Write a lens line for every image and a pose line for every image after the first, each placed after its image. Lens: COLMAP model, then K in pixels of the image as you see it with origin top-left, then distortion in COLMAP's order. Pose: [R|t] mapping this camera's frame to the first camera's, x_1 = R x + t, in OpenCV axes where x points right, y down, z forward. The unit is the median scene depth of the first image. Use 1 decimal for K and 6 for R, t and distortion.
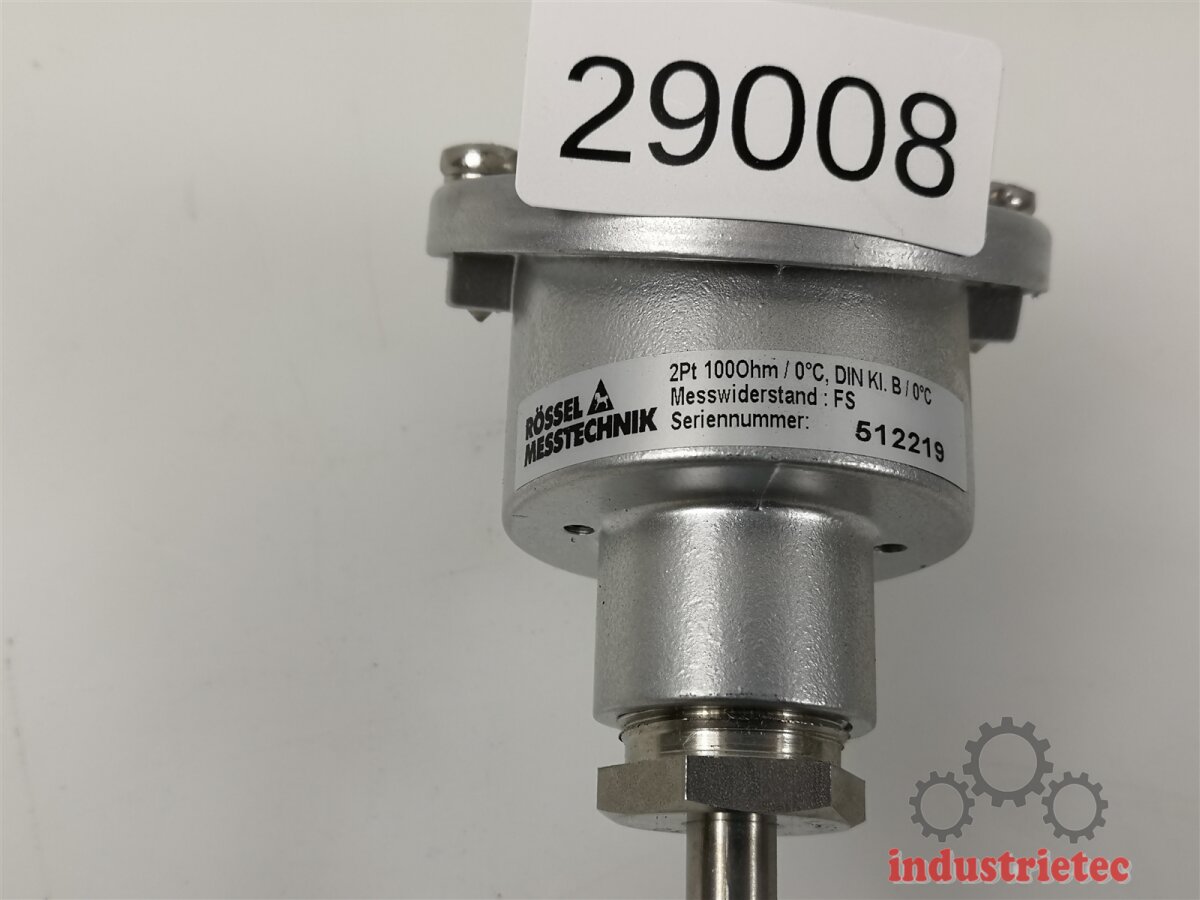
lens RADIAL K [[1317.3, 0, 593.0], [0, 1317.3, 447.4], [0, 0, 1]] dist [0.013284, 0.000000]
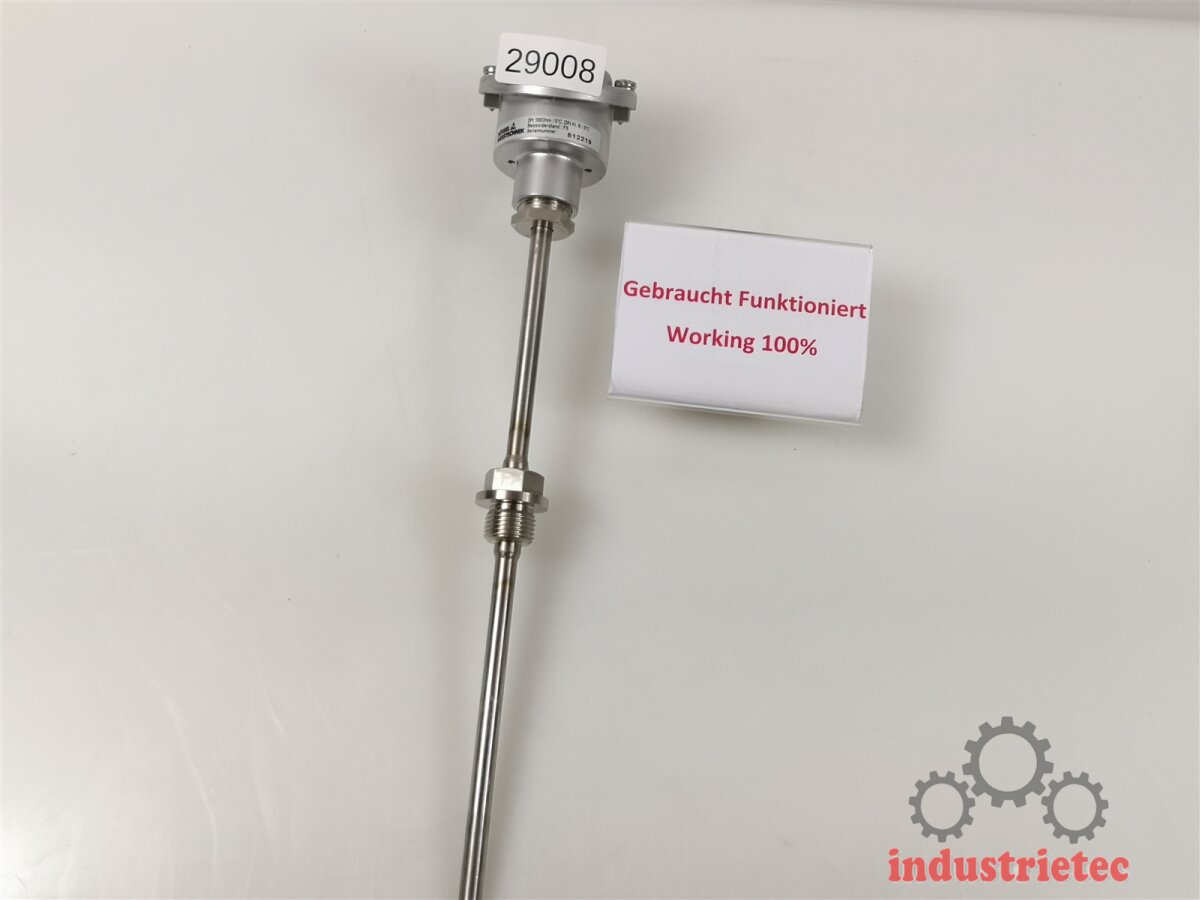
lens RADIAL K [[1349.1, 0, 607.7], [0, 1349.1, 450.1], [0, 0, 1]] dist [0.024930, 0.000000]
pose [[0.995621, 0.054423, -0.076008, 0.731091], [-0.047901, 0.995217, 0.085139, 0.649264], [0.080278, -0.081125, 0.993466, -3.611364]]
